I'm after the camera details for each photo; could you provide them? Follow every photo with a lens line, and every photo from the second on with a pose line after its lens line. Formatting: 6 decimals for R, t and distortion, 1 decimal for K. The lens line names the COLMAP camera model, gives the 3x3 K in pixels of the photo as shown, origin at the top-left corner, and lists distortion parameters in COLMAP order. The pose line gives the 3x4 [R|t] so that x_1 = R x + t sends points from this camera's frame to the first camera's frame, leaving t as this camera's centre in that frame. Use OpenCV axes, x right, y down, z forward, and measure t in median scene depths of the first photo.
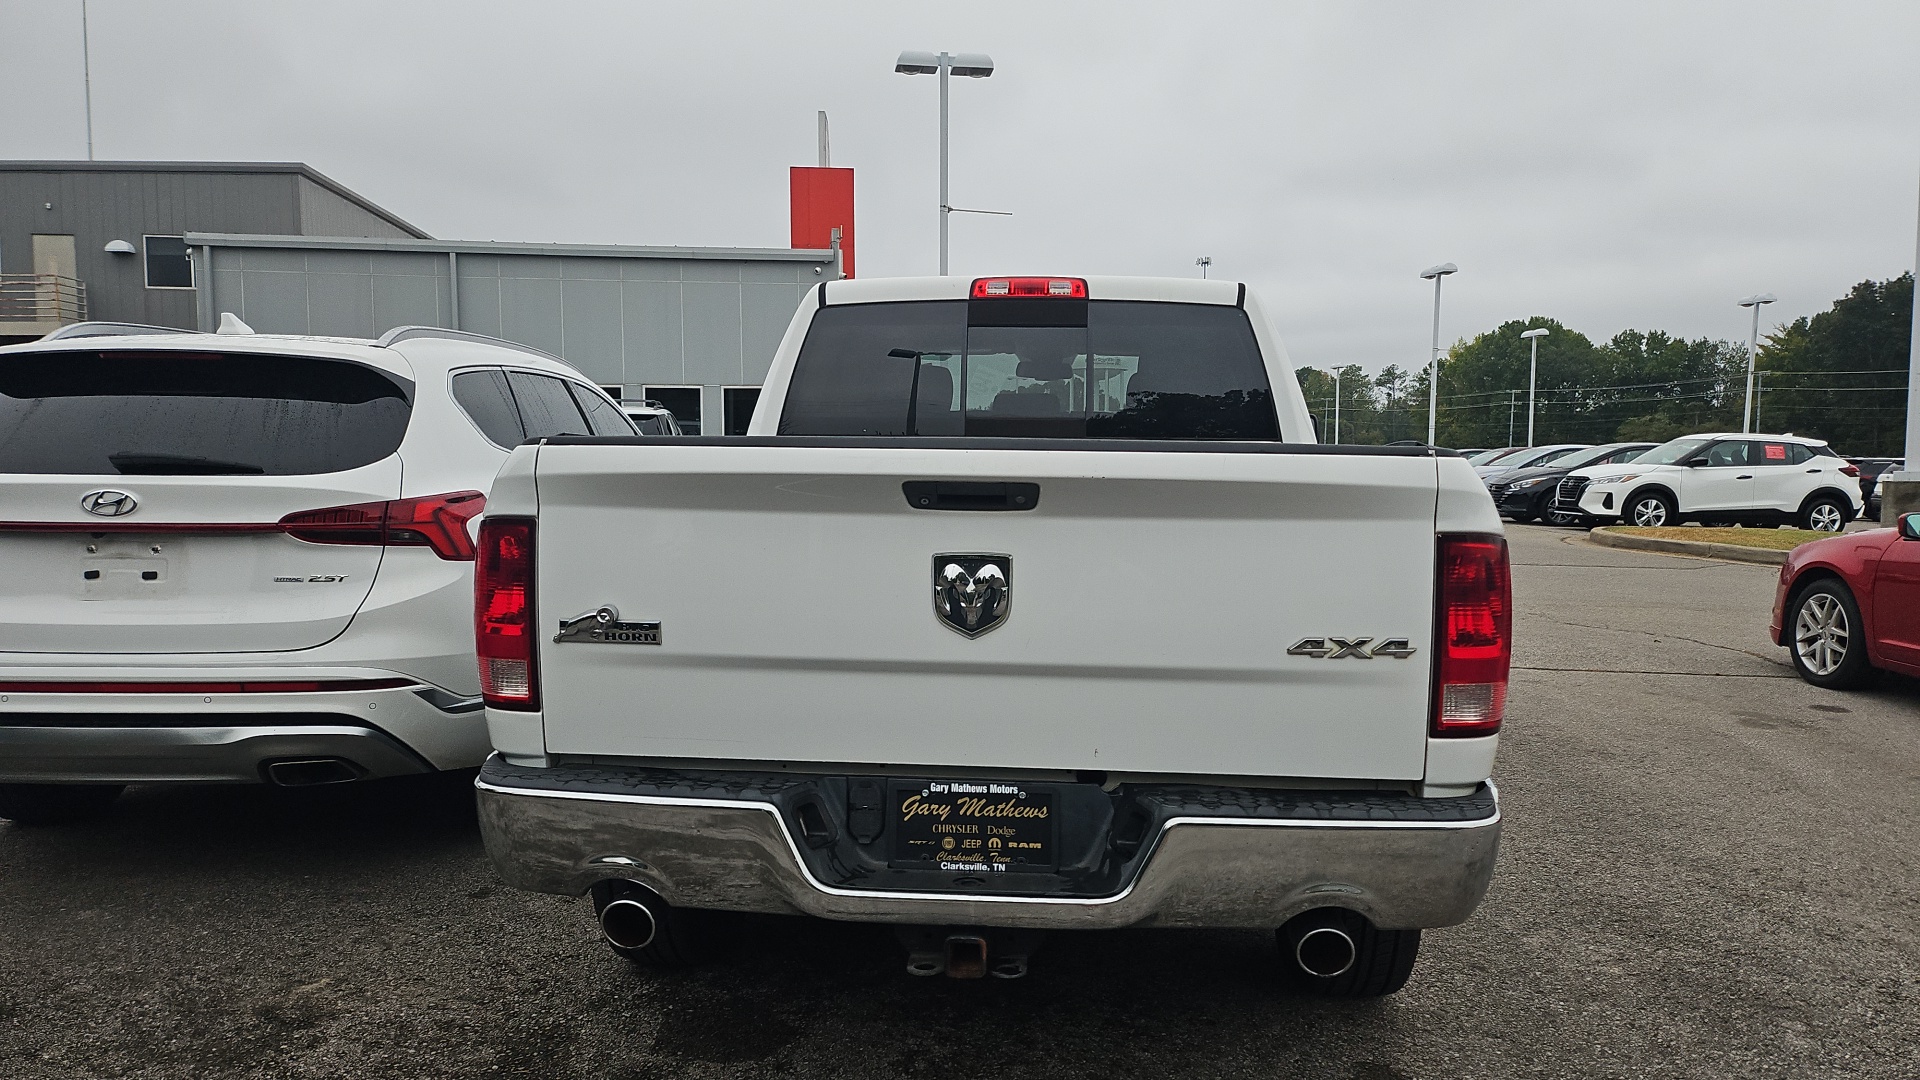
lens RADIAL K [[1368.8, 0, 980.3], [0, 1368.8, 552.7], [0, 0, 1]] dist [0.064609, -0.063159]
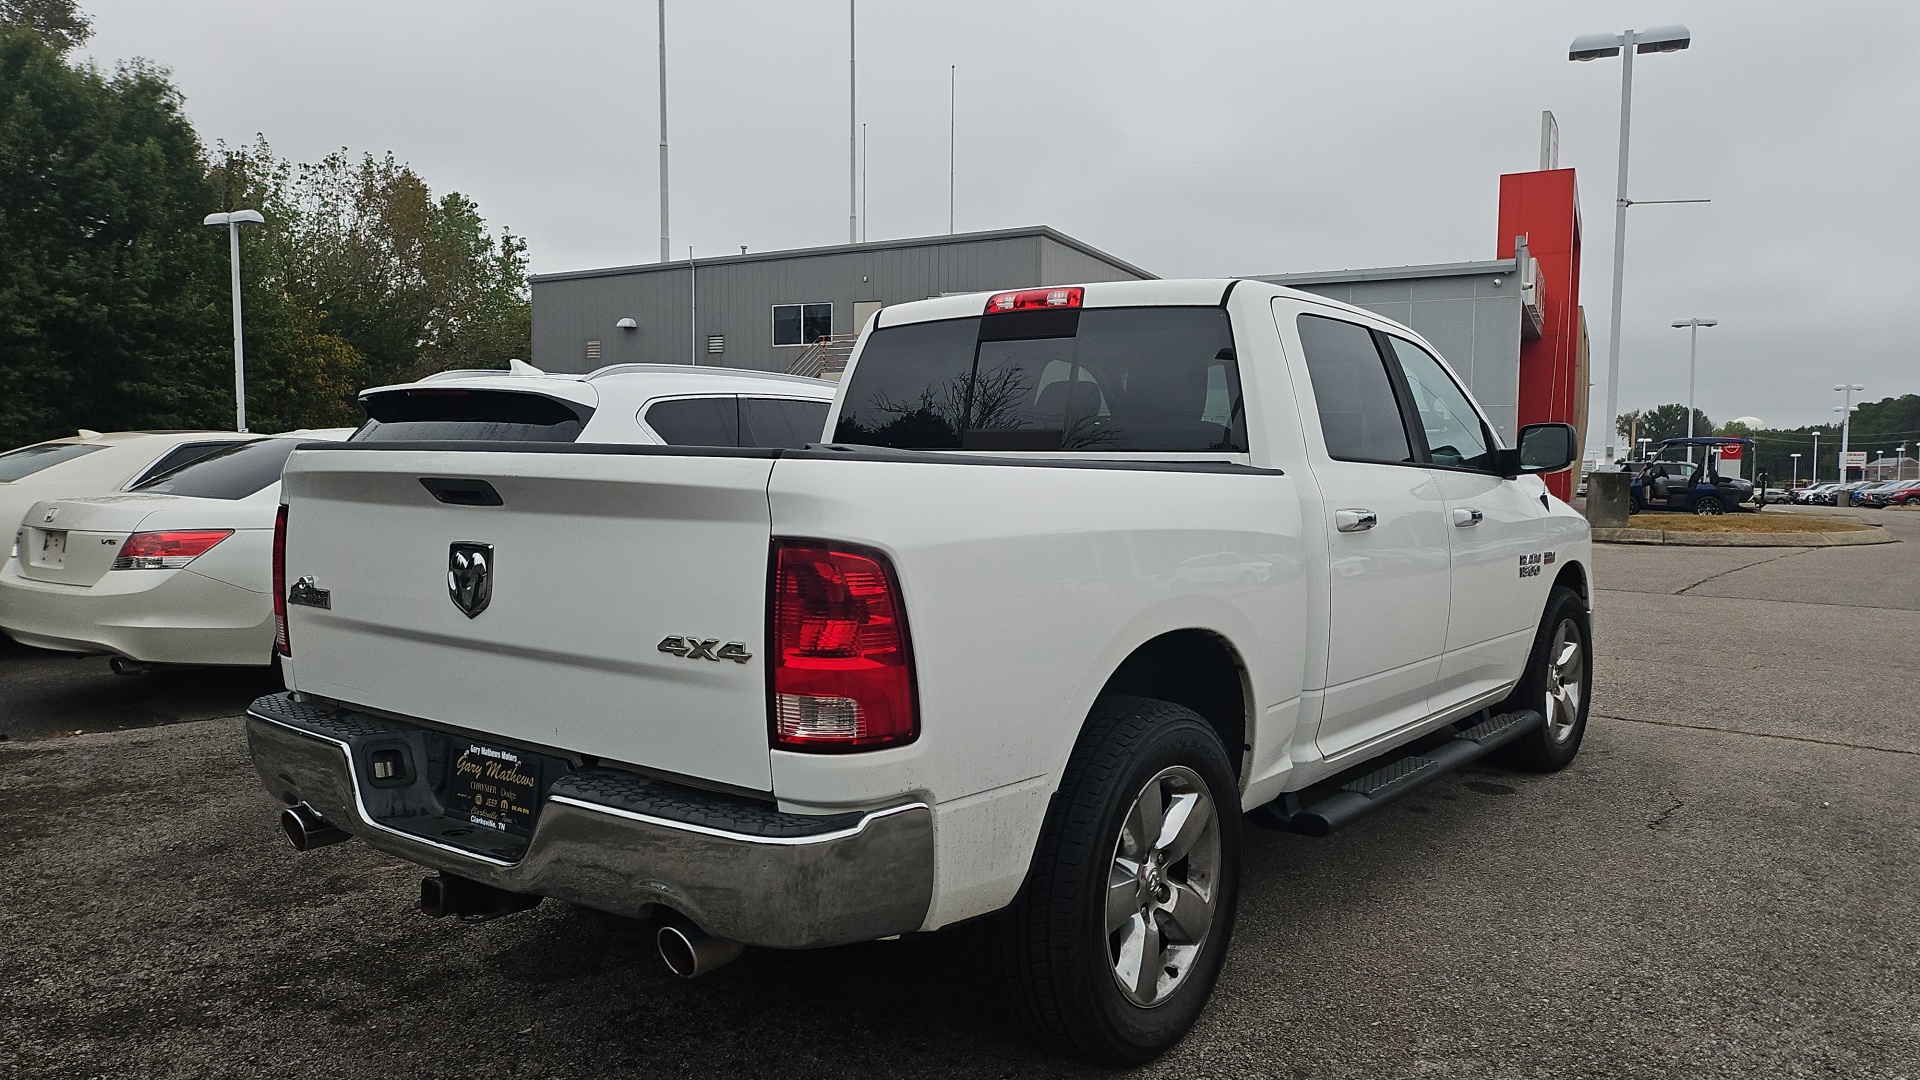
lens RADIAL K [[1368.8, 0, 976.6], [0, 1368.8, 525.7], [0, 0, 1]] dist [0.064609, -0.063159]
pose [[0.845010, 0.025920, -0.534122, 0.926138], [-0.046054, 0.998641, -0.024398, -0.004826], [0.532763, 0.045215, 0.845056, 0.246084]]
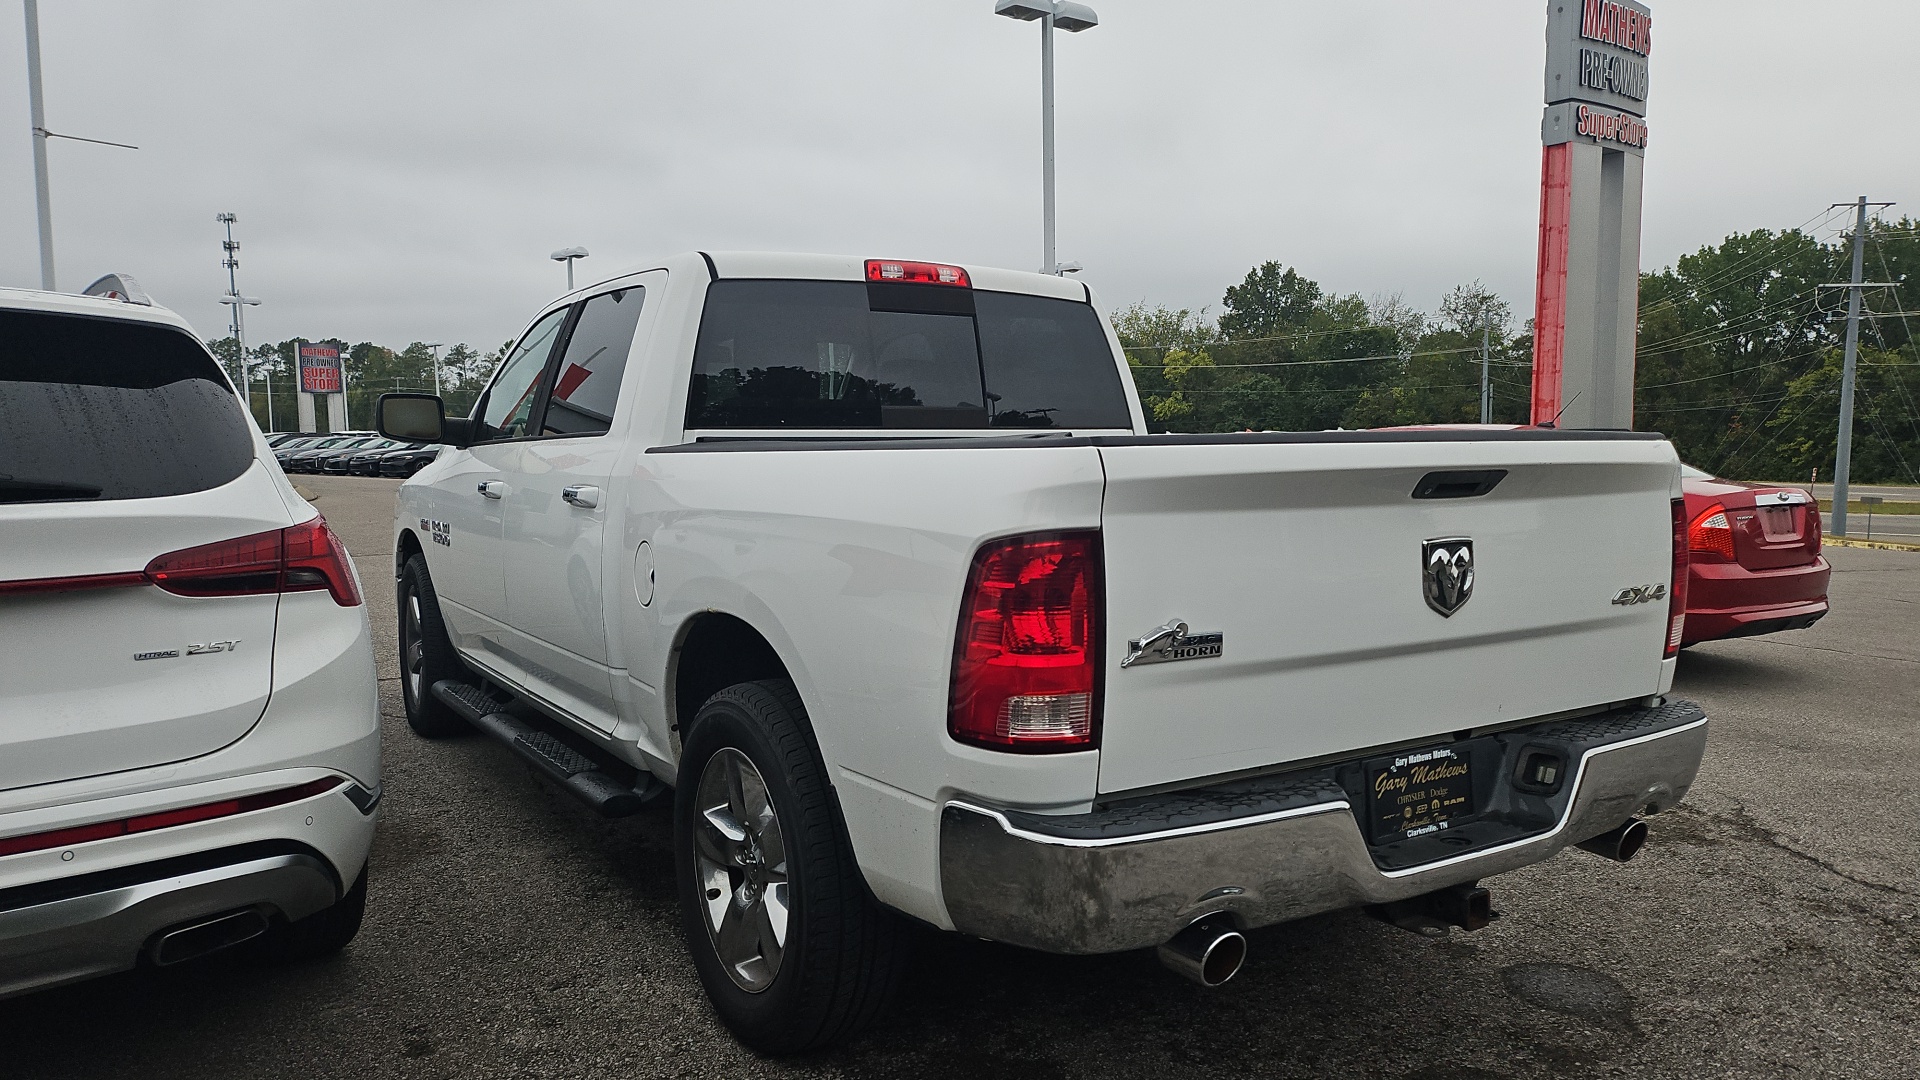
lens RADIAL K [[1368.8, 0, 993.3], [0, 1368.8, 549.5], [0, 0, 1]] dist [0.064609, -0.063159]
pose [[0.784413, -0.066252, 0.616690, -0.920545], [0.059271, 0.997735, 0.031797, -0.044493], [-0.617400, 0.011610, 0.786564, 0.355859]]
